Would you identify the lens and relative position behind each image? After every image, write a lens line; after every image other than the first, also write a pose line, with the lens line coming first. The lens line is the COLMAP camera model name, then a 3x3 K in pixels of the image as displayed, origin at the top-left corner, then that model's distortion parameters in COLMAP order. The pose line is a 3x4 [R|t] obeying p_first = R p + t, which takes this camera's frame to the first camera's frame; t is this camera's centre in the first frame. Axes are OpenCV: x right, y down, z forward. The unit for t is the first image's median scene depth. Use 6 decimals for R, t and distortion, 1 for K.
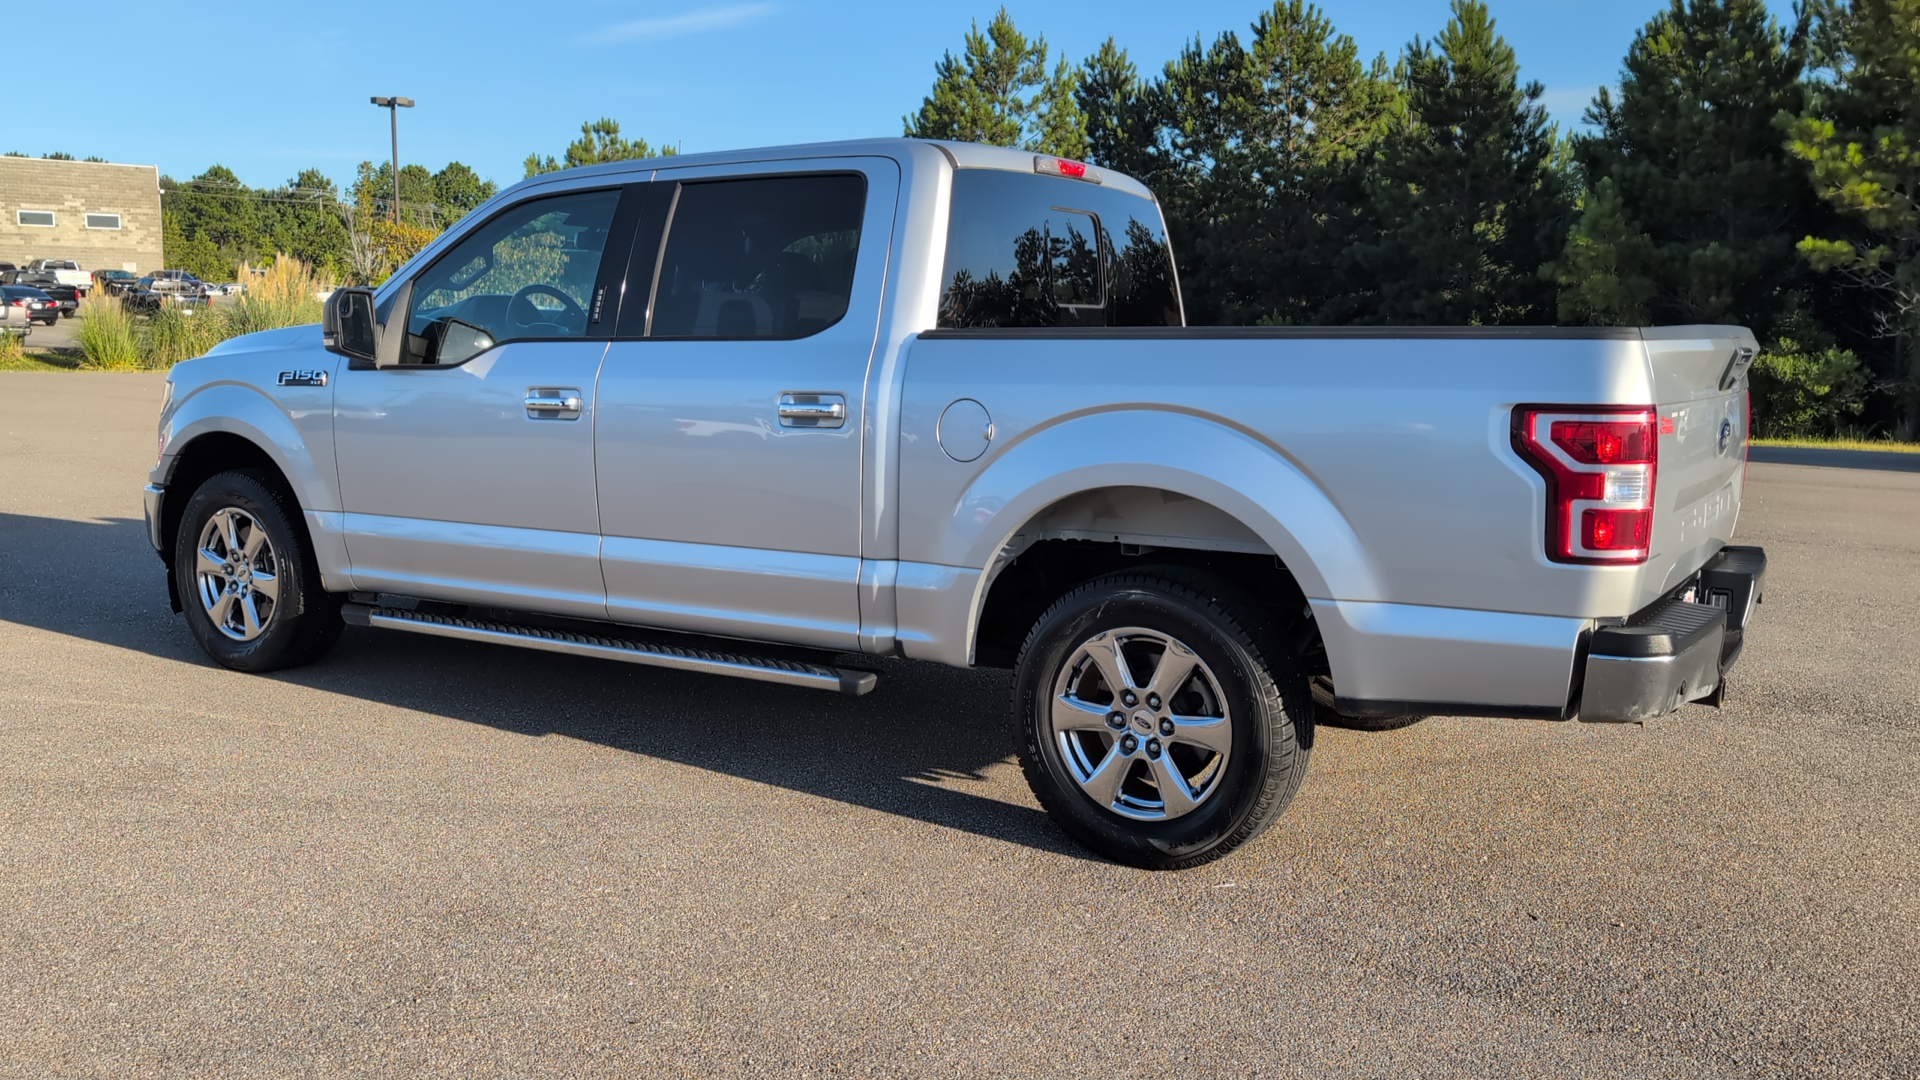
lens RADIAL K [[1624.3, 0, 960.0], [0, 1624.3, 540.0], [0, 0, 1]] dist [0.028269, -0.015767]
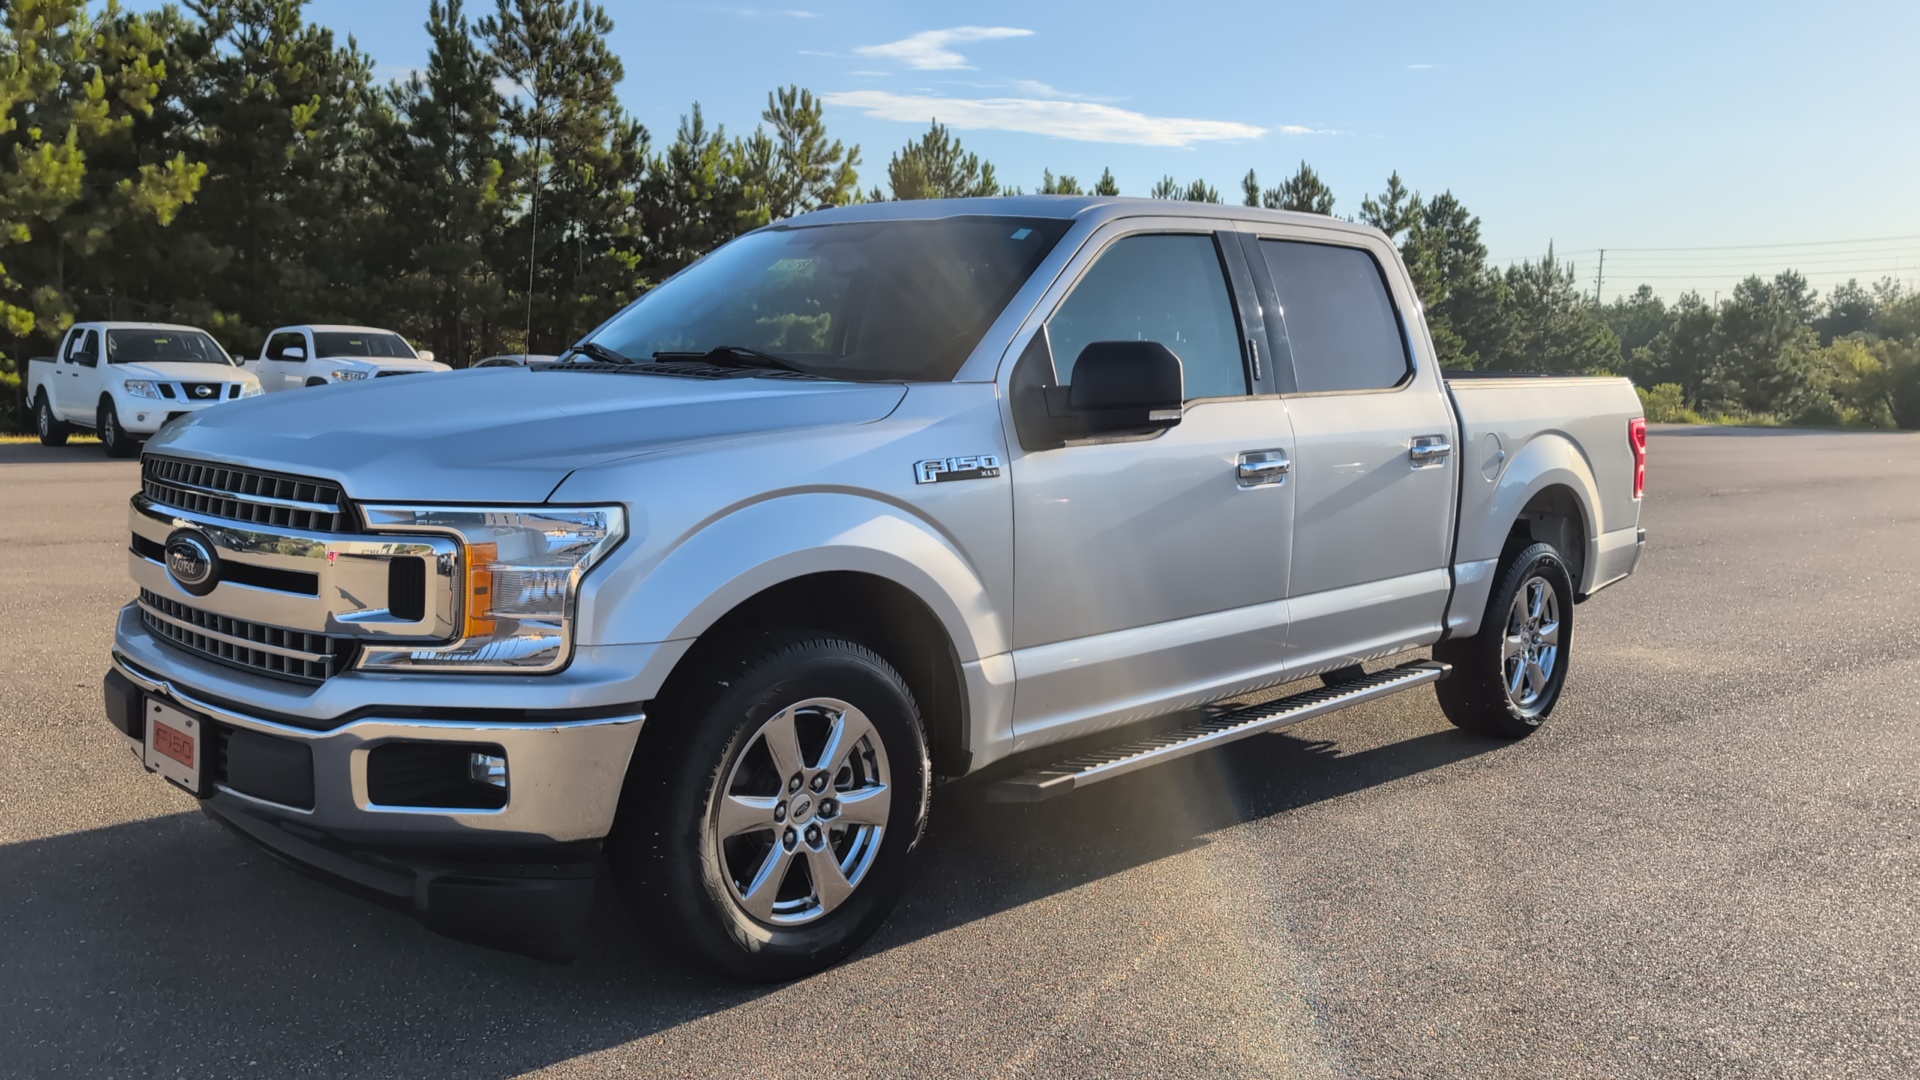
lens RADIAL K [[1624.3, 0, 960.0], [0, 1624.3, 540.0], [0, 0, 1]] dist [0.028269, -0.015767]
pose [[0.195822, -0.122195, 0.972996, -1.055466], [0.107077, 0.988938, 0.102647, -0.138490], [-0.974776, 0.084085, 0.206741, 0.864720]]
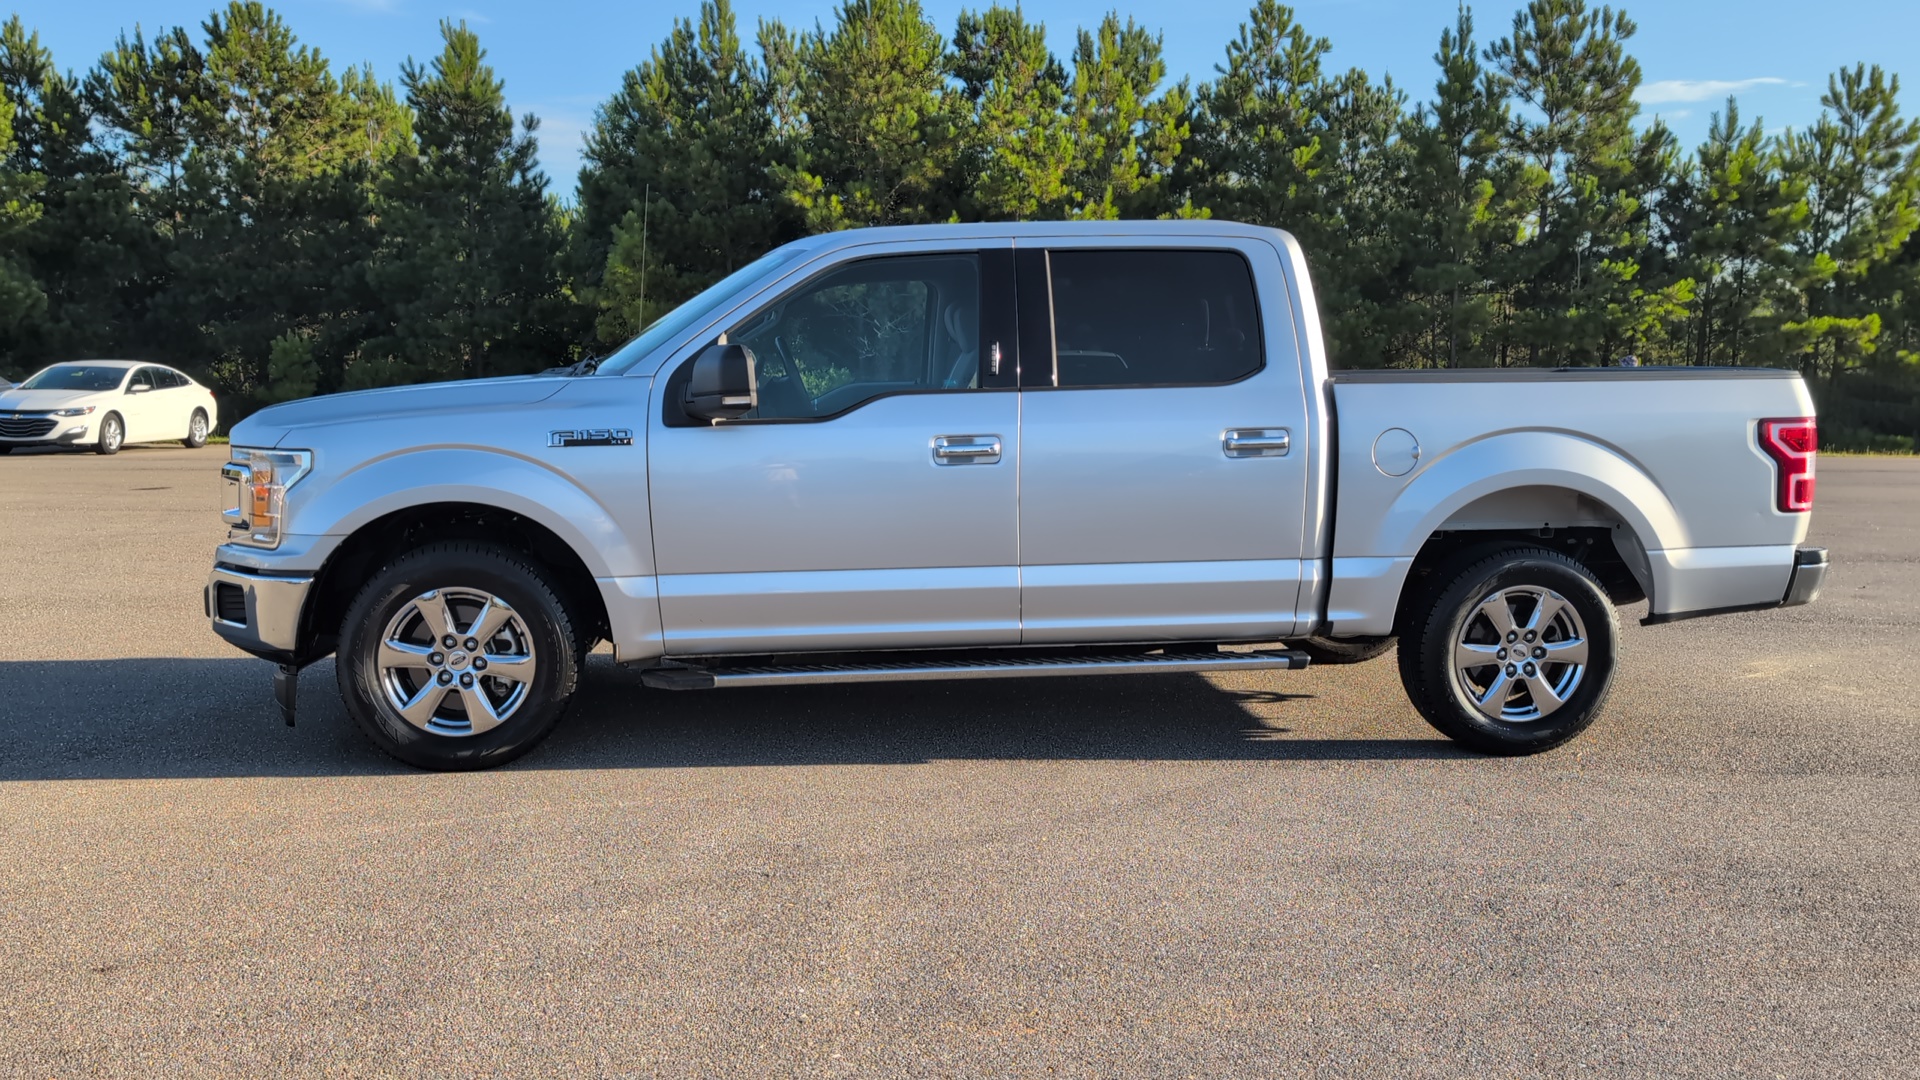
lens RADIAL K [[1624.3, 0, 960.0], [0, 1624.3, 540.0], [0, 0, 1]] dist [0.028269, -0.015767]
pose [[0.773989, -0.081167, 0.627975, -0.829843], [0.087463, 0.995948, 0.020929, -0.041642], [-0.627129, 0.038725, 0.777952, 0.144449]]
